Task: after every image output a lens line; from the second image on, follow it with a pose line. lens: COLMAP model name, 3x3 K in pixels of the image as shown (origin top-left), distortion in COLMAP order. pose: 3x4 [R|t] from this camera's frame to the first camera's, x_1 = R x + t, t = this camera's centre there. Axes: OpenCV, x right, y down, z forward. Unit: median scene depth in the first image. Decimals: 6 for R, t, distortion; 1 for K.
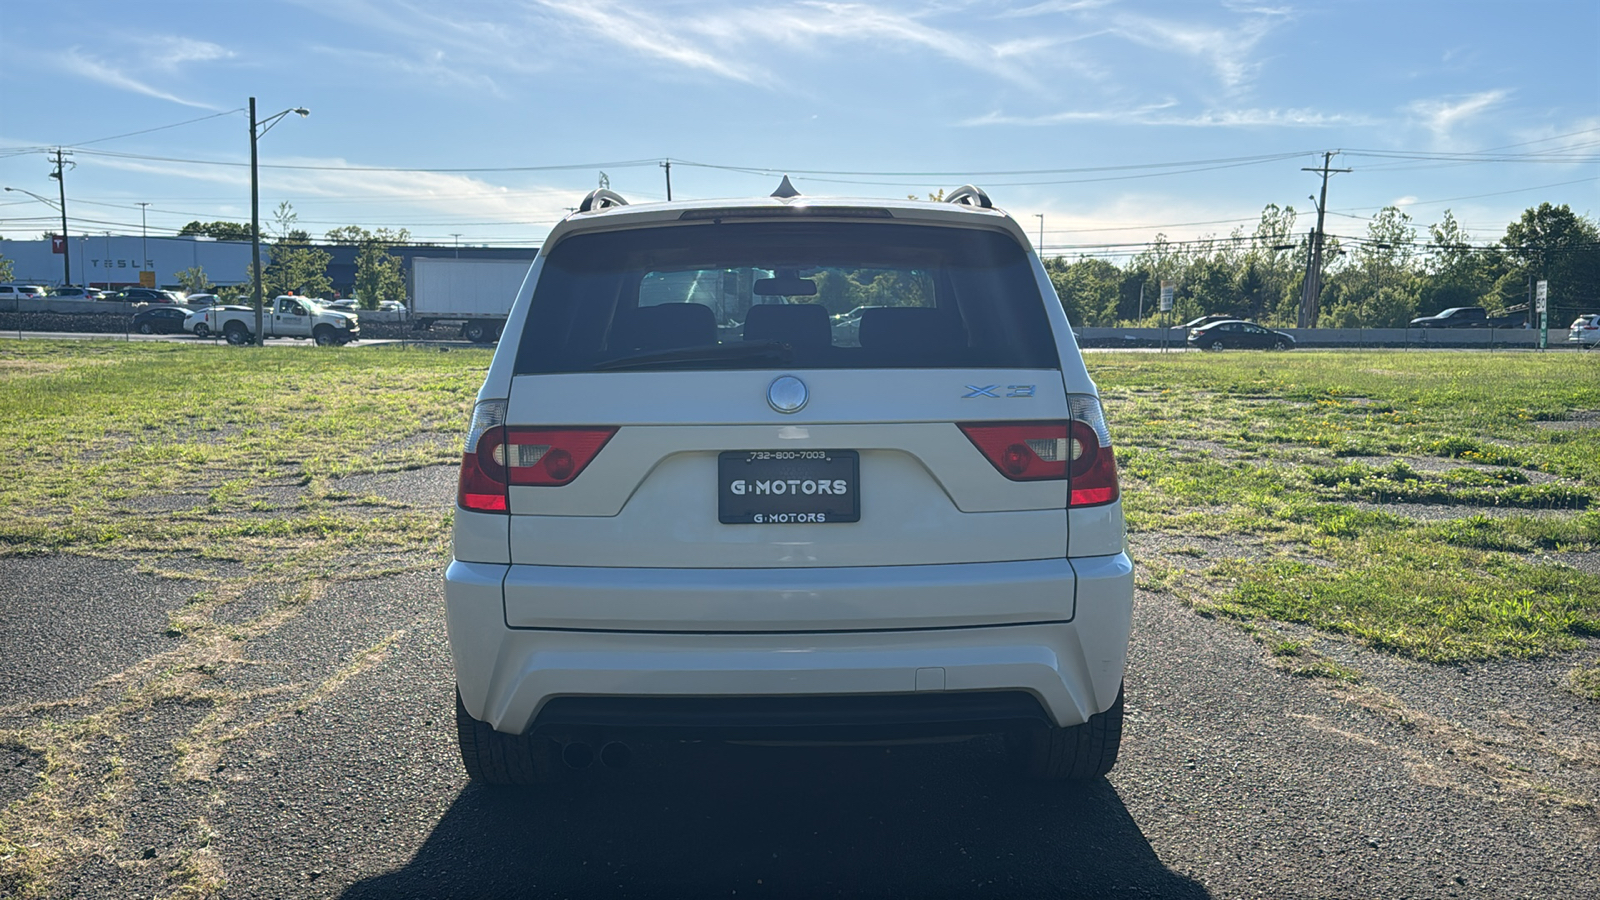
lens RADIAL K [[1369.3, 0, 783.6], [0, 1369.3, 447.6], [0, 0, 1]] dist [0.140046, -0.254232]
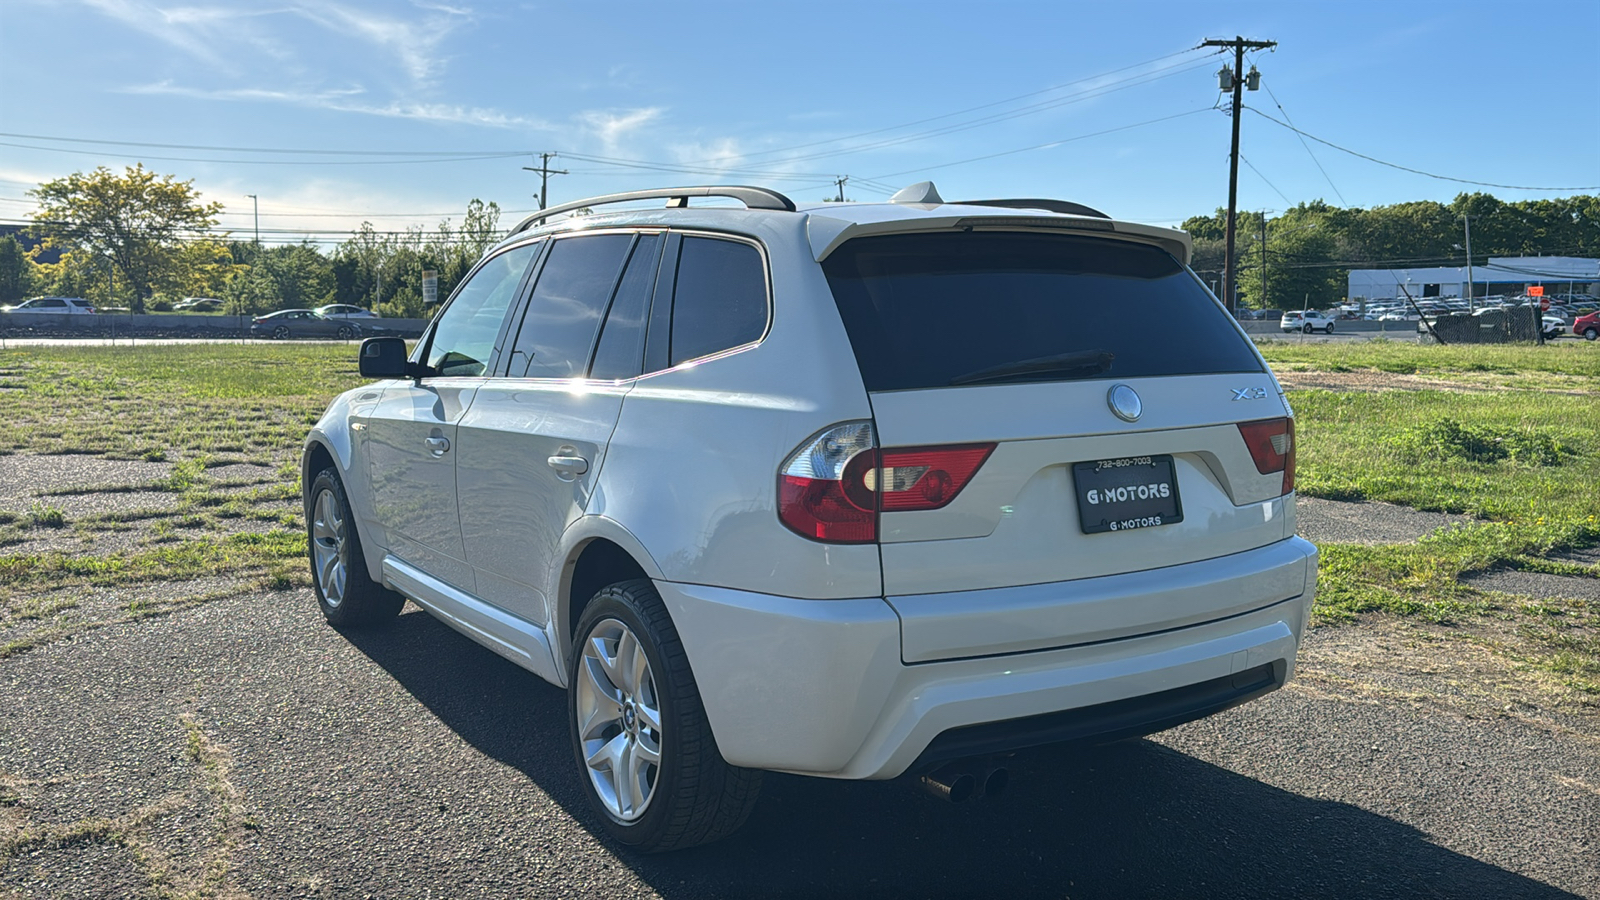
lens RADIAL K [[1369.3, 0, 796.6], [0, 1369.3, 455.1], [0, 0, 1]] dist [0.140046, -0.254232]
pose [[0.845841, -0.053514, 0.530743, -0.035401], [0.046979, 0.998562, 0.025815, -0.001792], [-0.531362, 0.003099, 0.847139, 0.012083]]
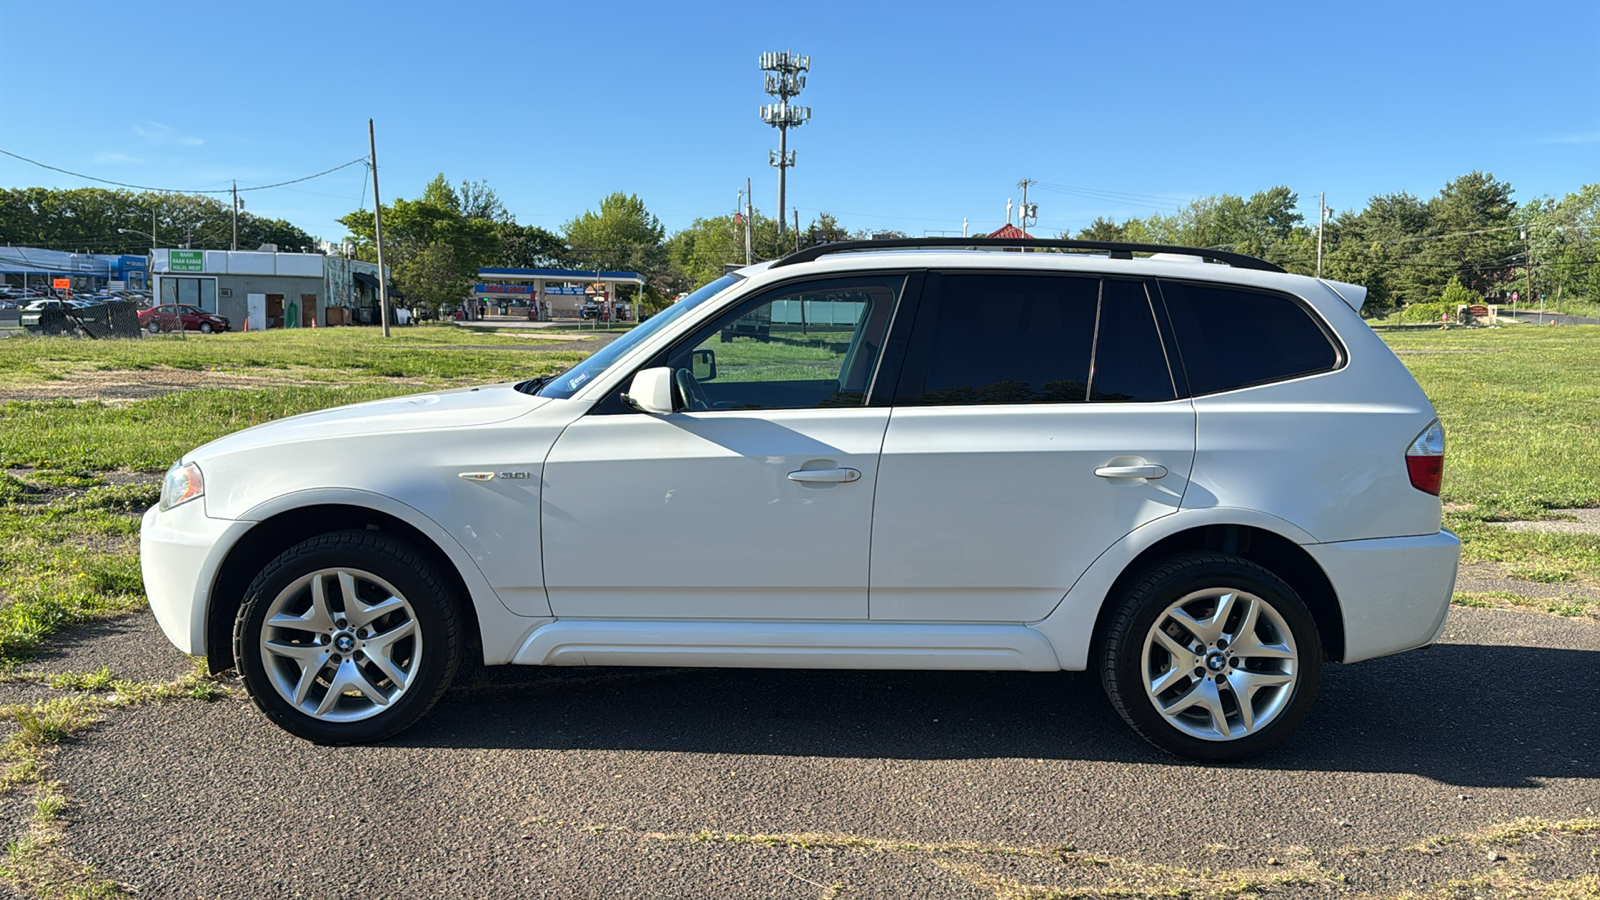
lens RADIAL K [[1369.3, 0, 798.8], [0, 1369.3, 456.4], [0, 0, 1]] dist [0.140046, -0.254232]
pose [[-0.022801, -0.099648, 0.994761, -0.080291], [0.072120, 0.992264, 0.101051, -0.009207], [-0.997135, 0.074046, -0.015438, 0.082214]]
